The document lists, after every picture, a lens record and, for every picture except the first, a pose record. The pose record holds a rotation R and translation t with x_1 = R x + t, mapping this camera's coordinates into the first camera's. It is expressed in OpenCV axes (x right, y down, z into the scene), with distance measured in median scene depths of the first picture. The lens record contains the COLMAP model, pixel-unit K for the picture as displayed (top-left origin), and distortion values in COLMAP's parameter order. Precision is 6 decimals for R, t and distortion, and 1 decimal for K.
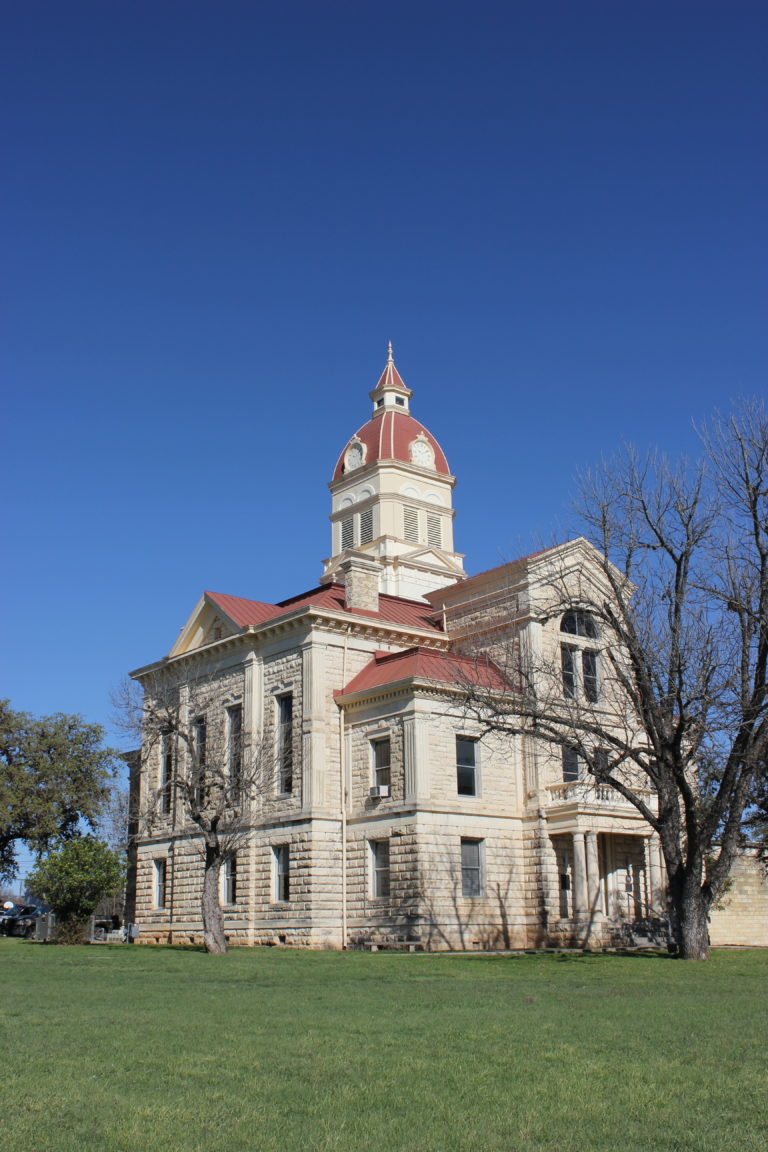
lens RADIAL K [[1198.9, 0, 384.0], [0, 1198.9, 576.0], [0, 0, 1]] dist [-0.112194, 0.004344]
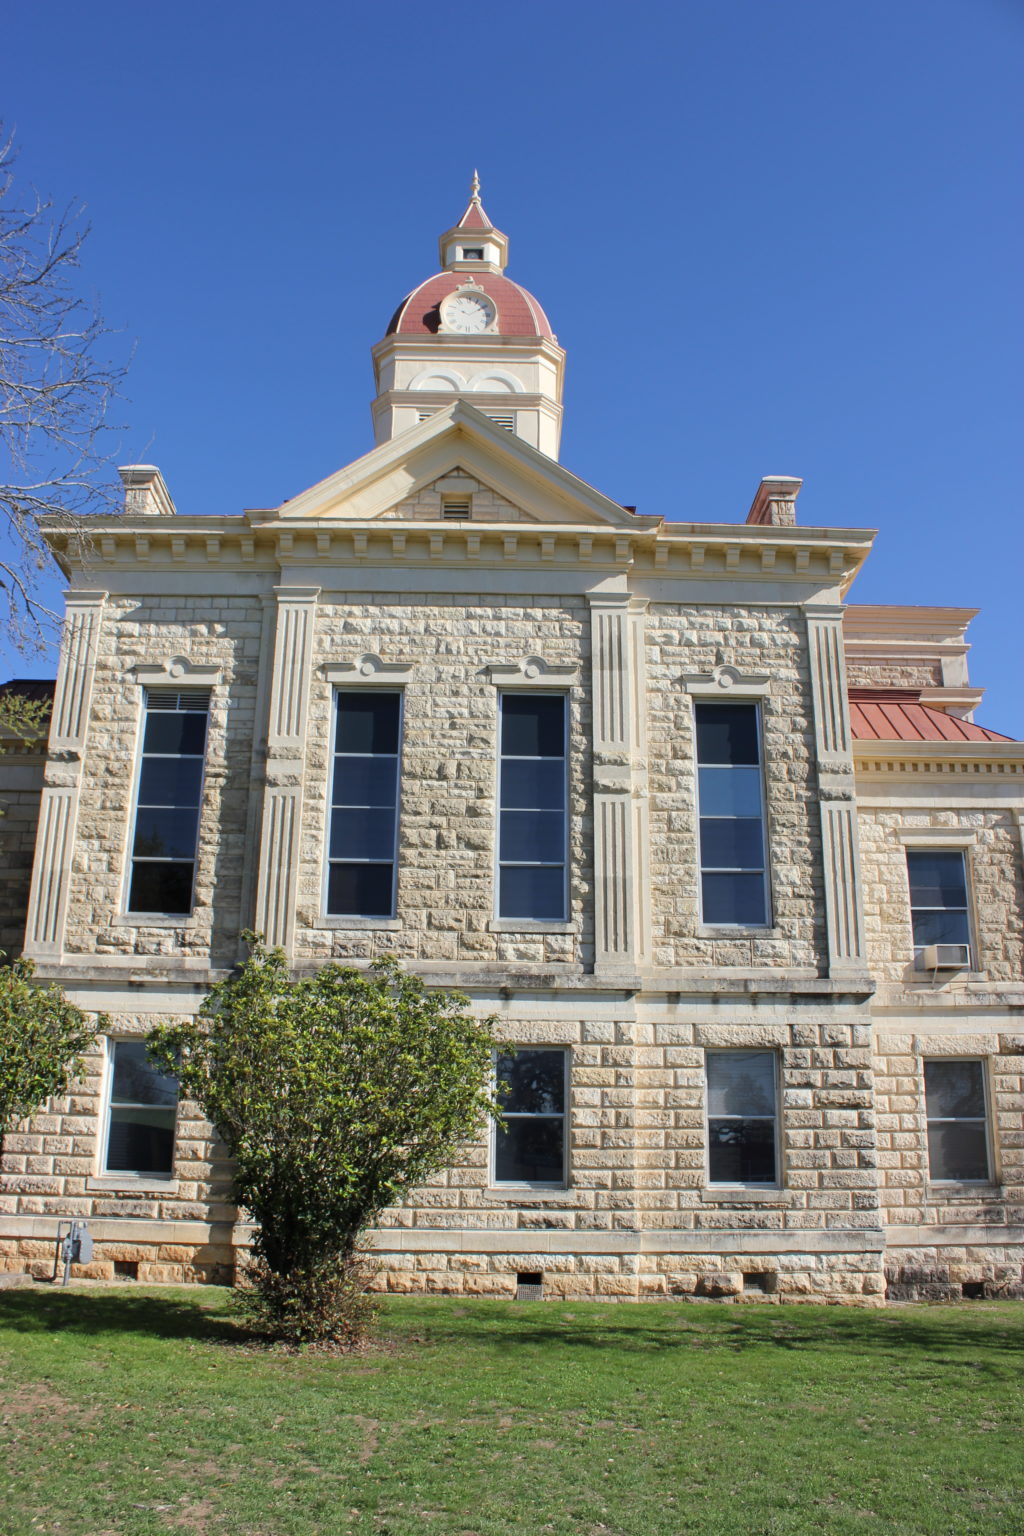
lens RADIAL K [[1290.6, 0, 512.0], [0, 1290.6, 768.0], [0, 0, 1]] dist [-0.123664, 0.001167]
pose [[0.616551, 0.267904, 0.740333, -0.480519], [-0.252869, 0.957888, -0.136042, 0.211062], [-0.745602, -0.103330, 0.658331, 0.769210]]
